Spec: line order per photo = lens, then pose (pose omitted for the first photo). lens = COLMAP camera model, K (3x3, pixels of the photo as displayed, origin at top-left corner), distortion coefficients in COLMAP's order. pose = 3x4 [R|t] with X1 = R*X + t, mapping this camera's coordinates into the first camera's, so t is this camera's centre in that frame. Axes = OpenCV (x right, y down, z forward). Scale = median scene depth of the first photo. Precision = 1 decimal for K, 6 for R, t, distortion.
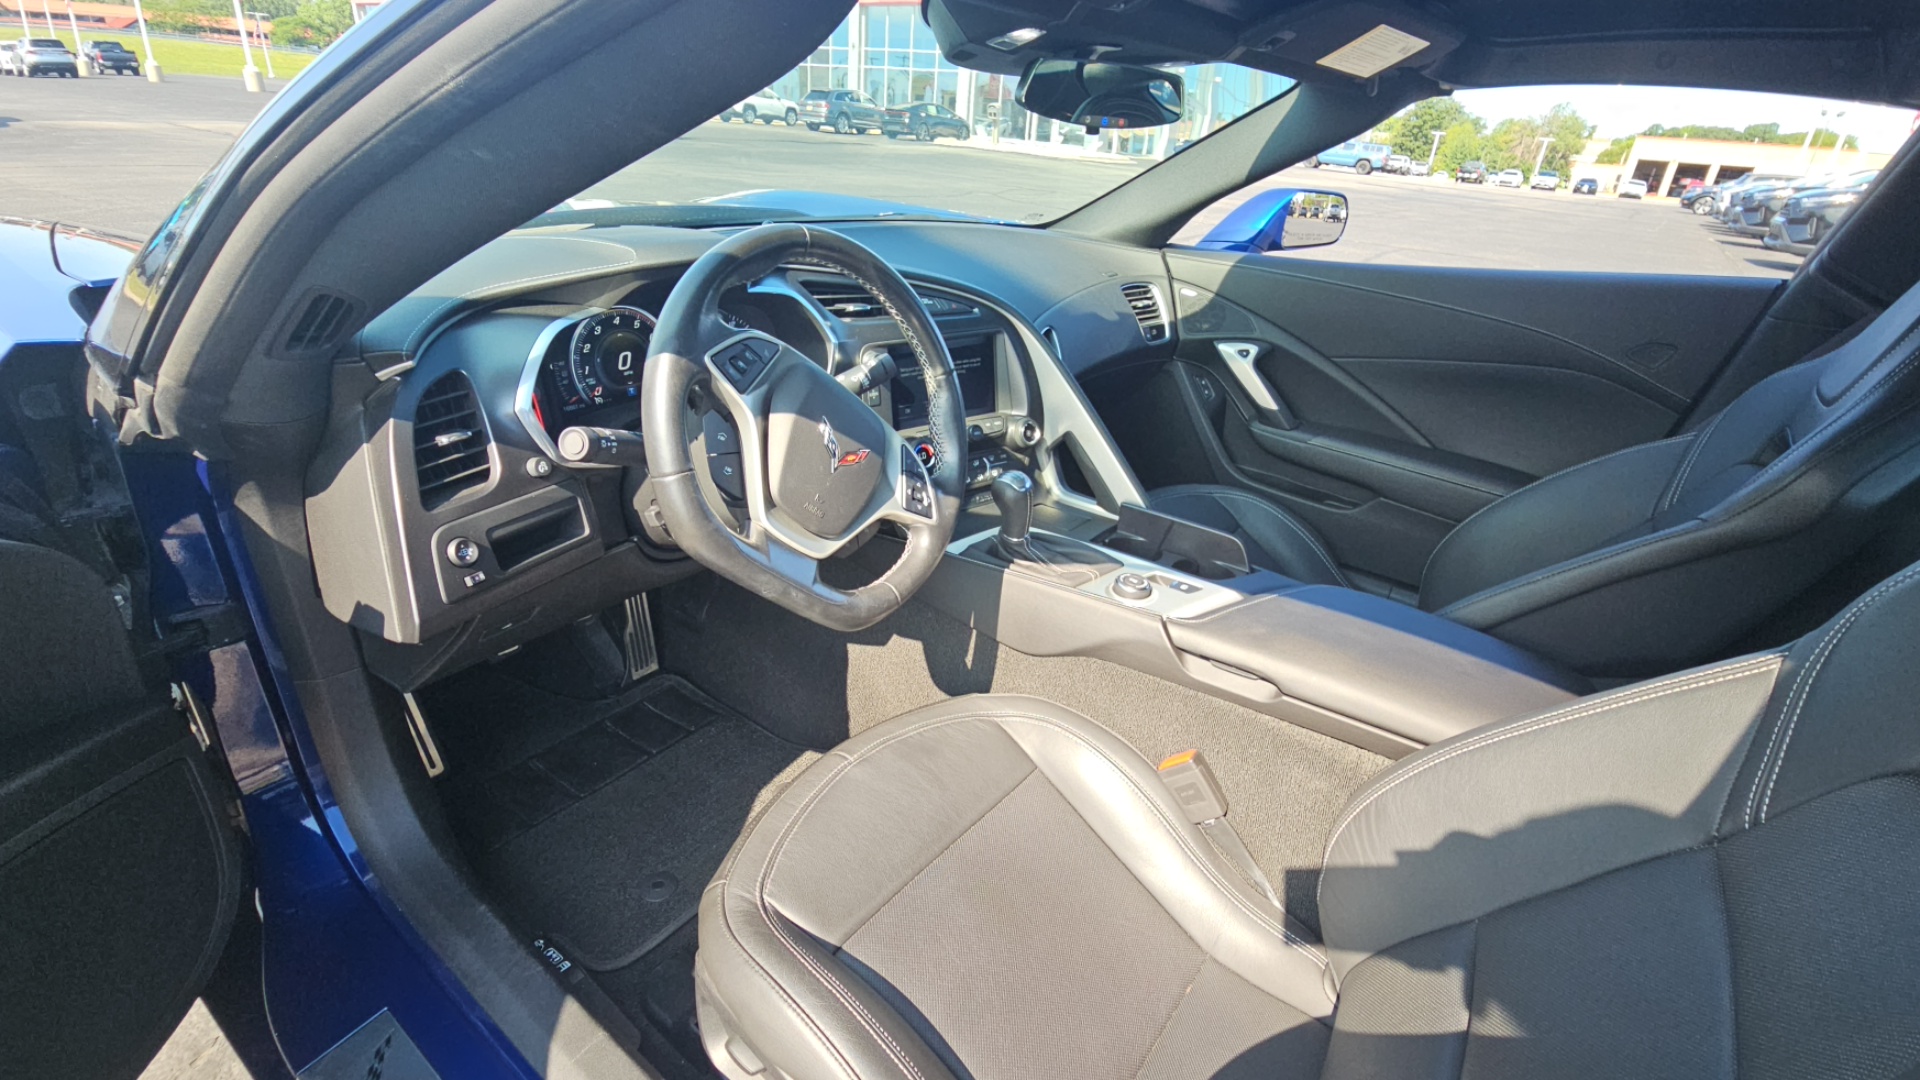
lens RADIAL K [[859.0, 0, 979.1], [0, 859.0, 537.9], [0, 0, 1]] dist [0.022119, -0.014967]
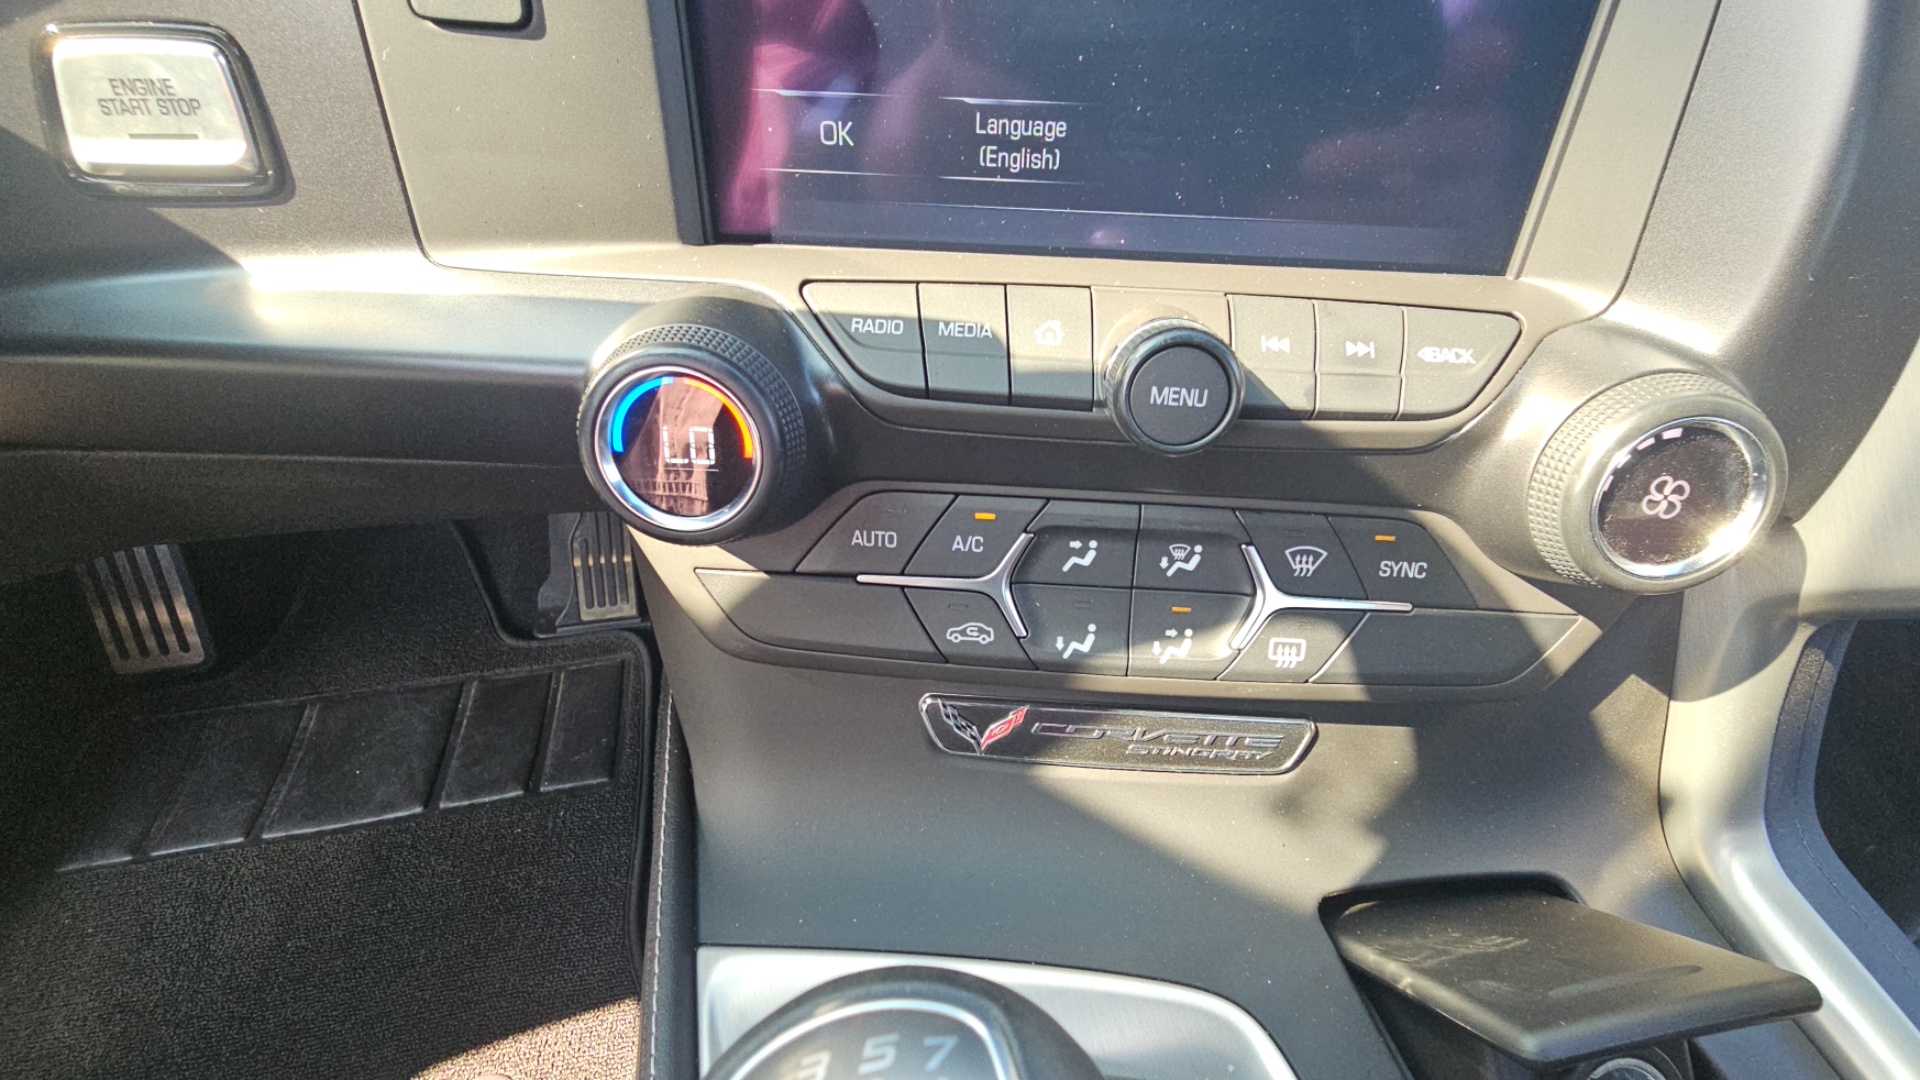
lens RADIAL K [[871.3, 0, 978.0], [0, 871.3, 545.1], [0, 0, 1]] dist [-0.000621, -0.000816]
pose [[0.744112, 0.408002, -0.528991, 0.039768], [-0.276408, 0.908912, 0.312215, -0.095768], [0.608191, -0.086105, 0.789107, 0.619979]]
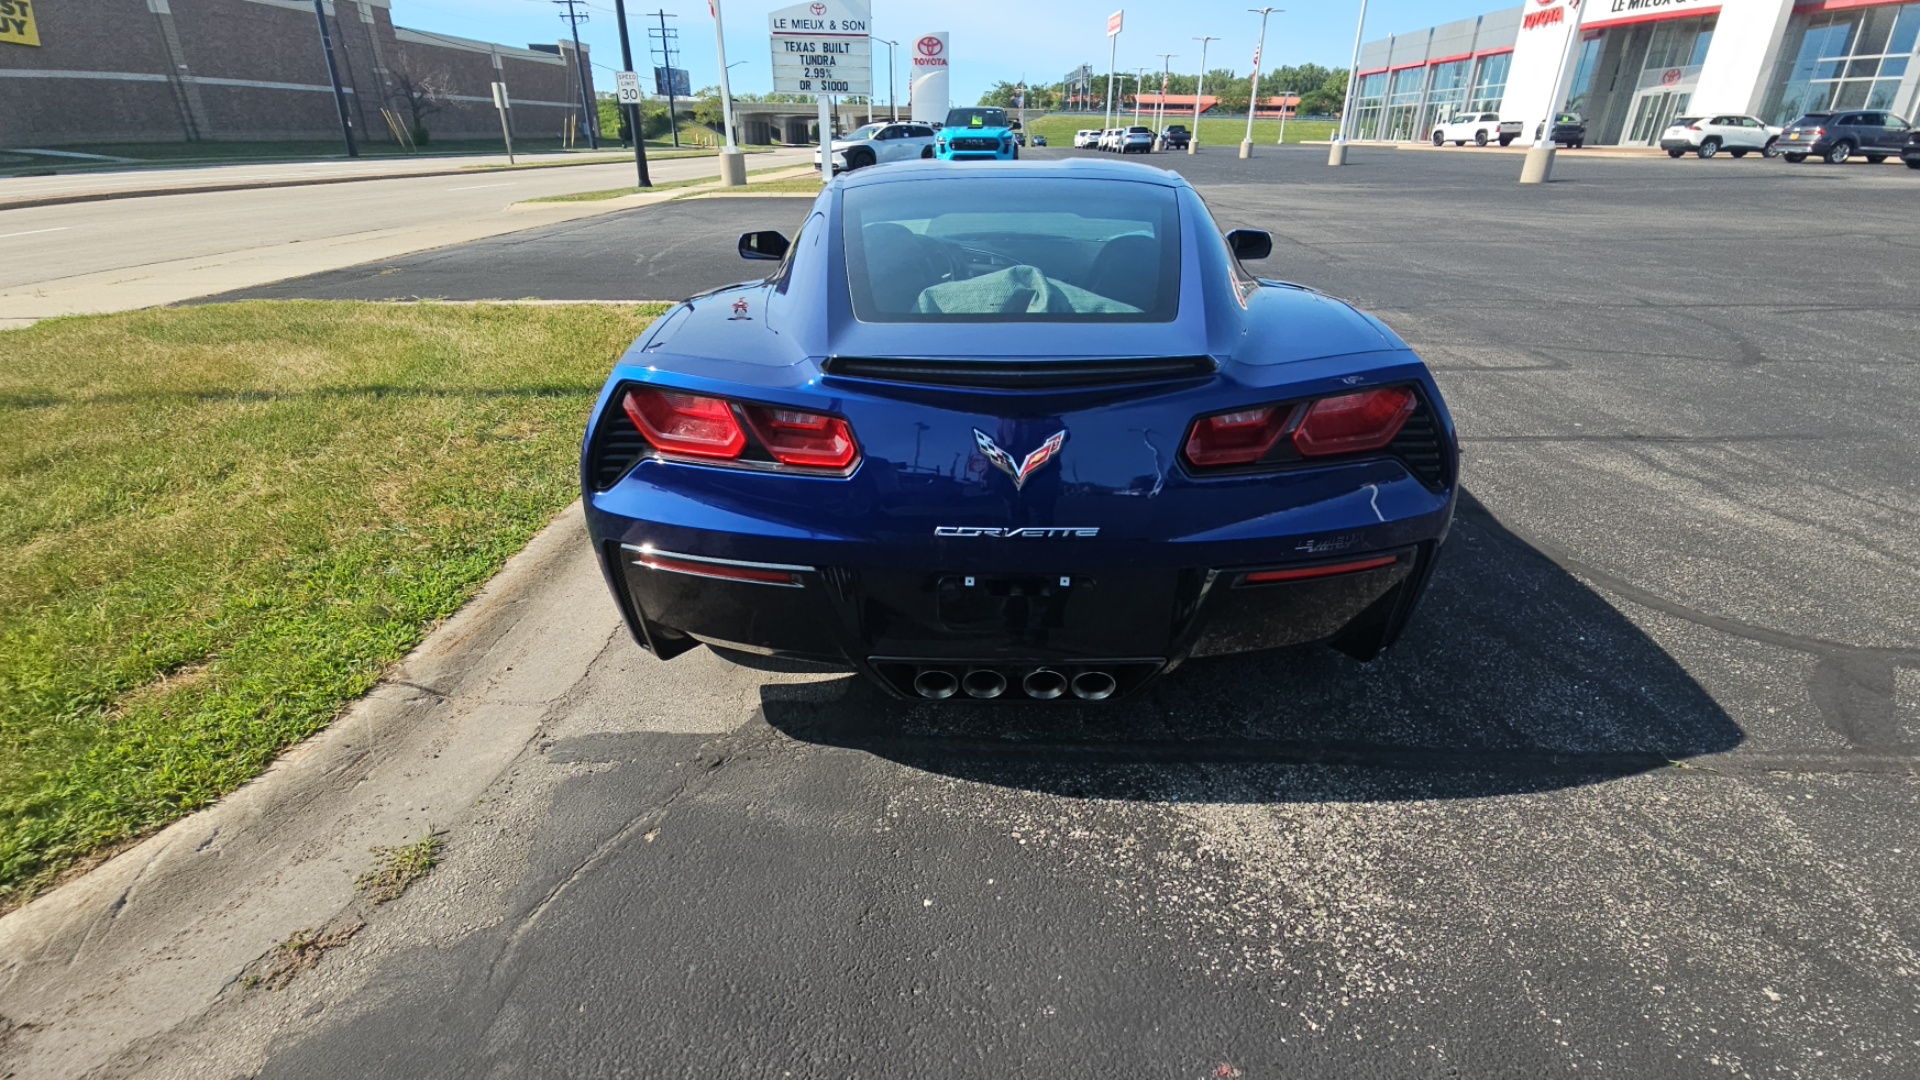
lens RADIAL K [[860.9, 0, 979.1], [0, 860.9, 541.2], [0, 0, 1]] dist [0.007352, -0.005606]
pose [[0.582837, 0.281235, -0.762370, 1.888398], [-0.311364, 0.943885, 0.110156, 0.276423], [0.750569, 0.173172, 0.637697, -0.676226]]
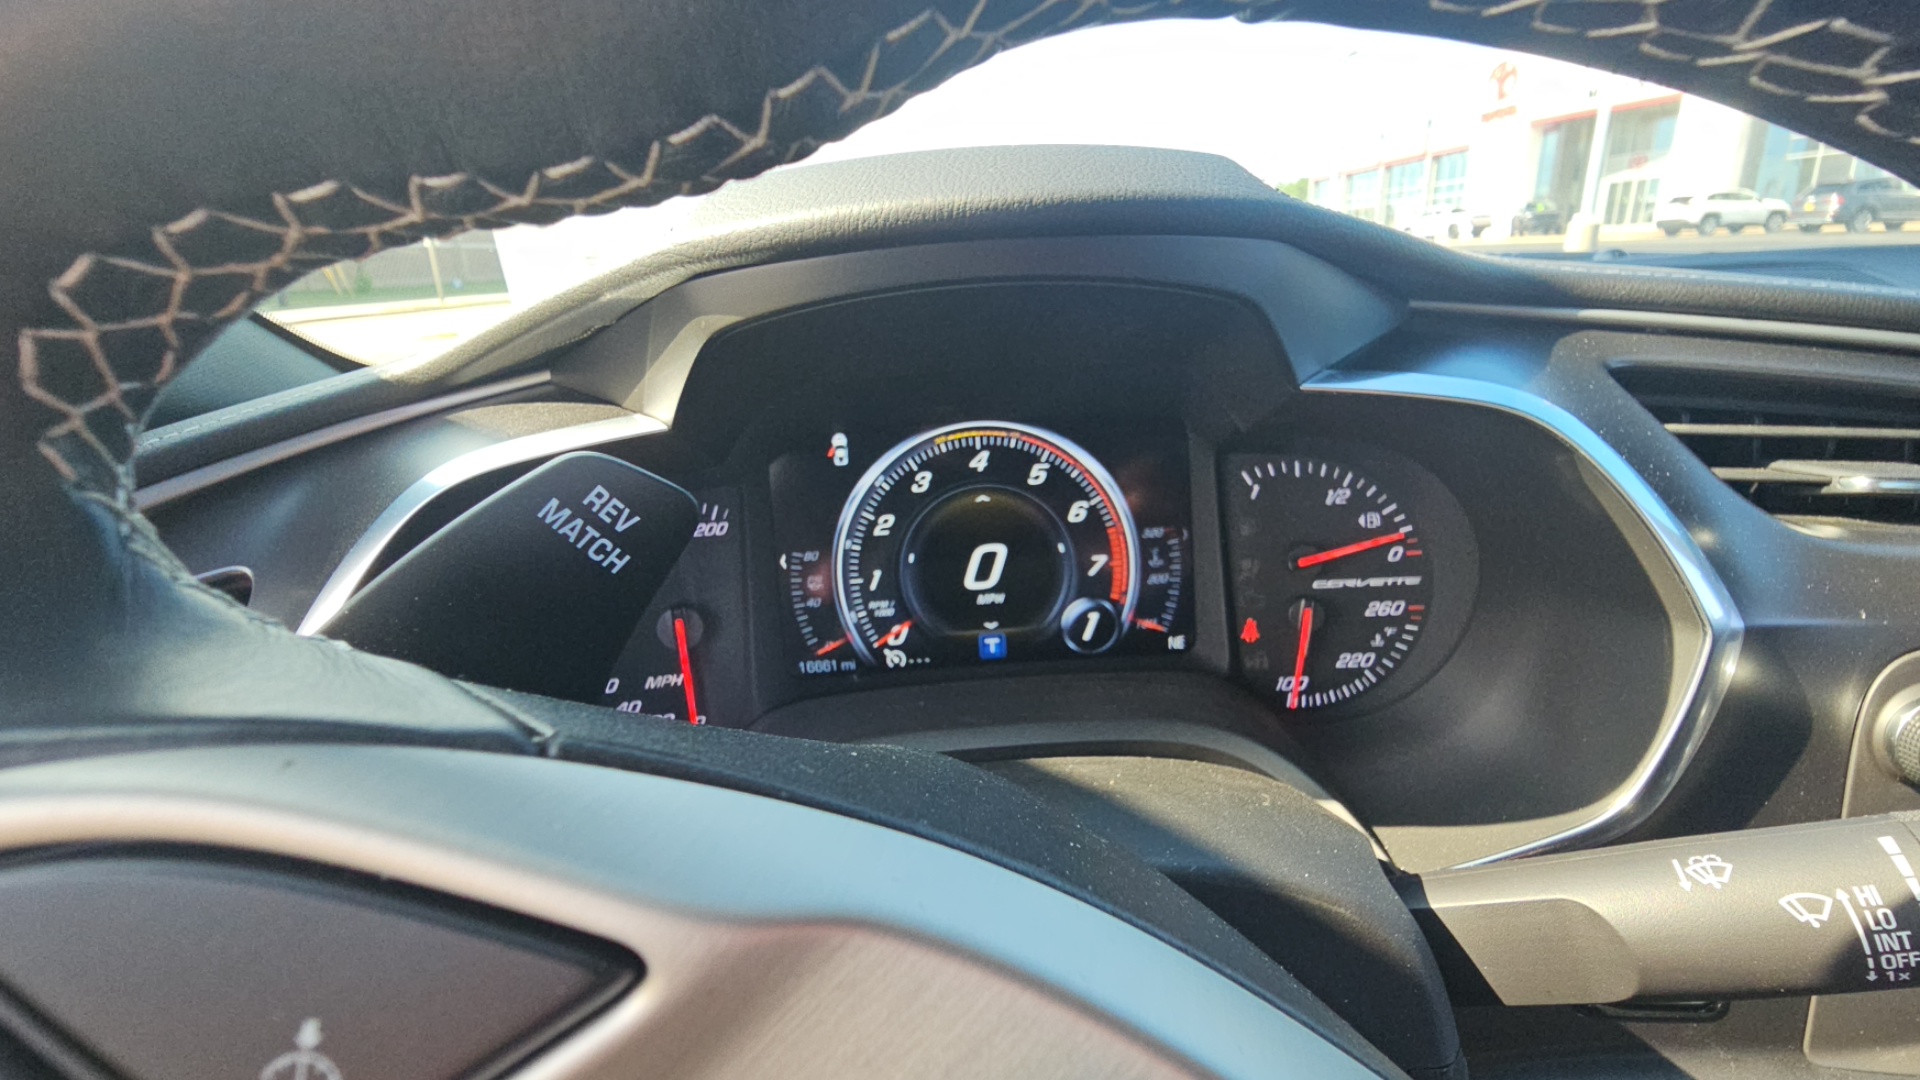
lens RADIAL K [[871.3, 0, 978.0], [0, 871.3, 545.1], [0, 0, 1]] dist [-0.000621, -0.000816]
pose [[0.612932, 0.151974, -0.775382, -0.071896], [-0.256633, 0.966415, -0.013449, -0.122338], [0.747298, 0.207232, 0.631349, 0.445033]]
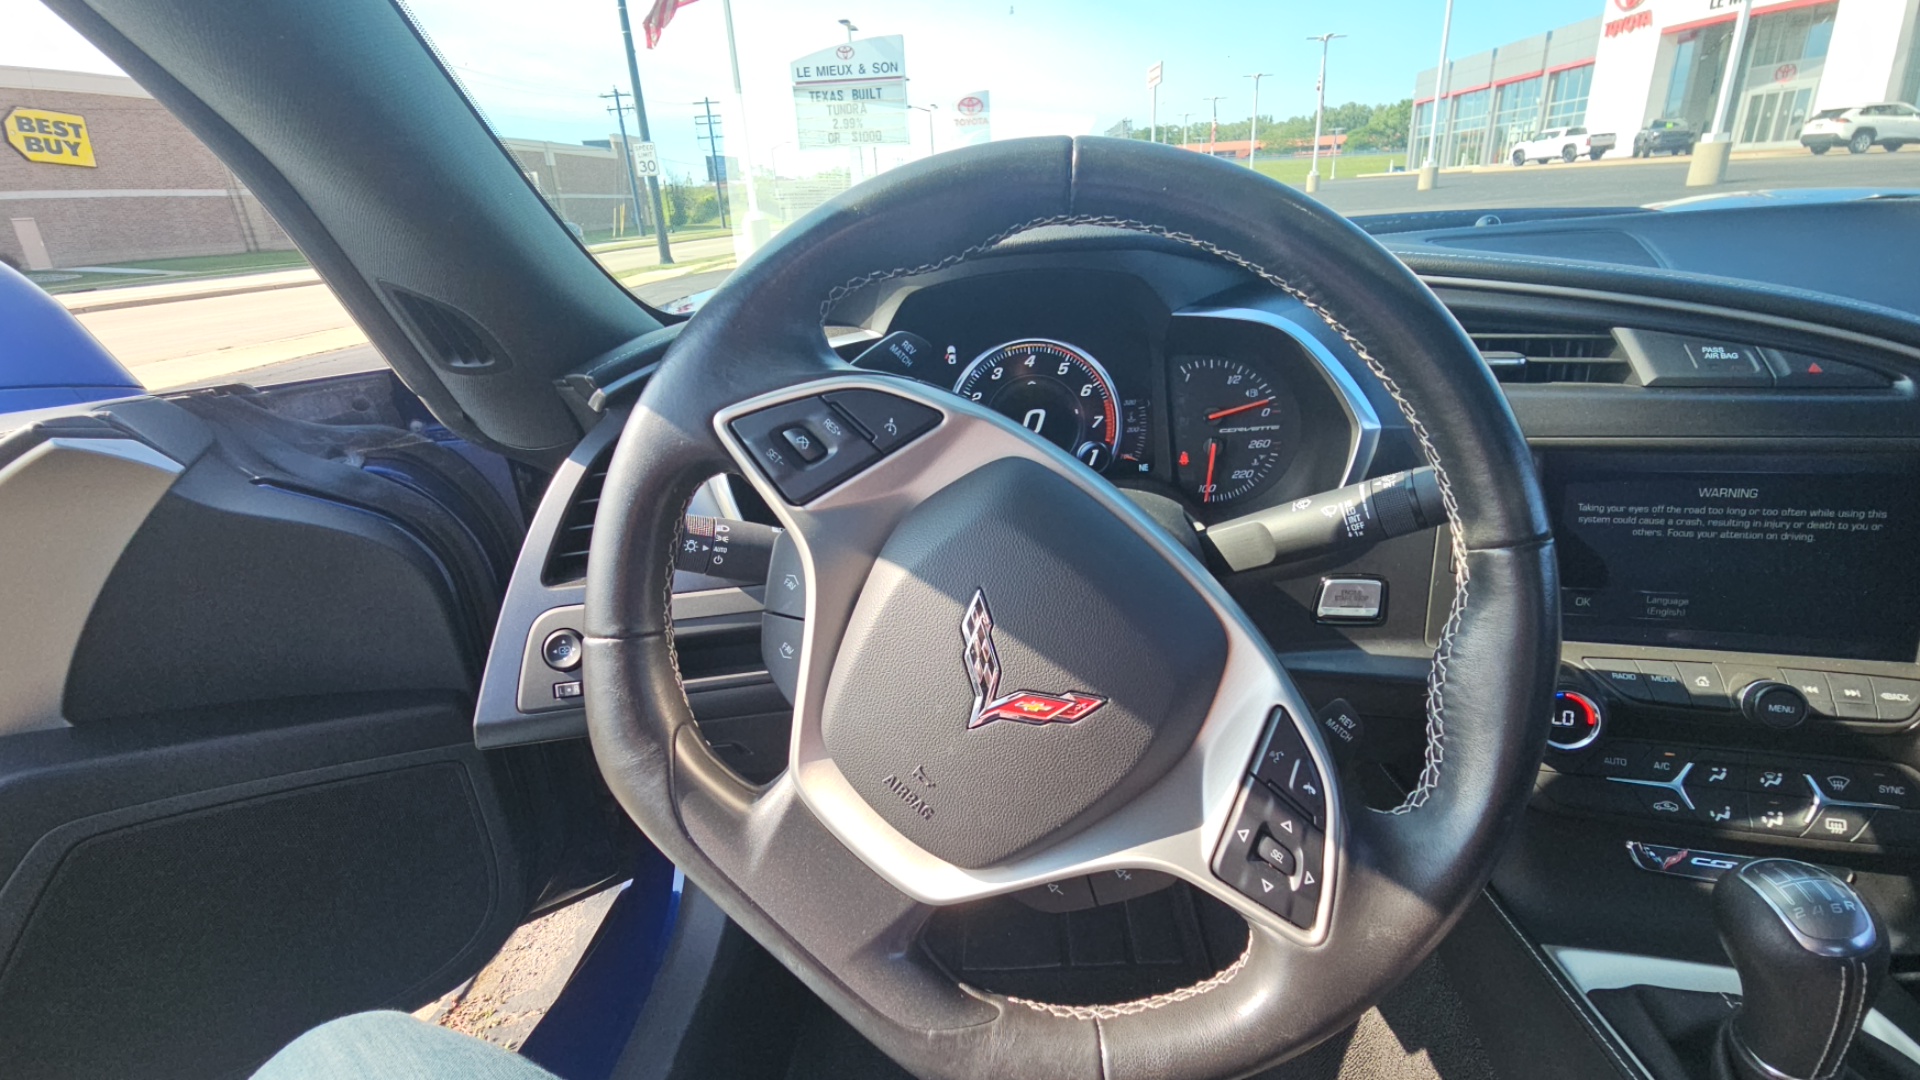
lens RADIAL K [[860.9, 0, 979.1], [0, 860.9, 541.2], [0, 0, 1]] dist [0.007352, -0.005606]
pose [[0.540344, 0.206994, -0.815587, 0.070232], [-0.263237, 0.962203, 0.069805, -0.089868], [0.799209, 0.176974, 0.574409, 0.356463]]
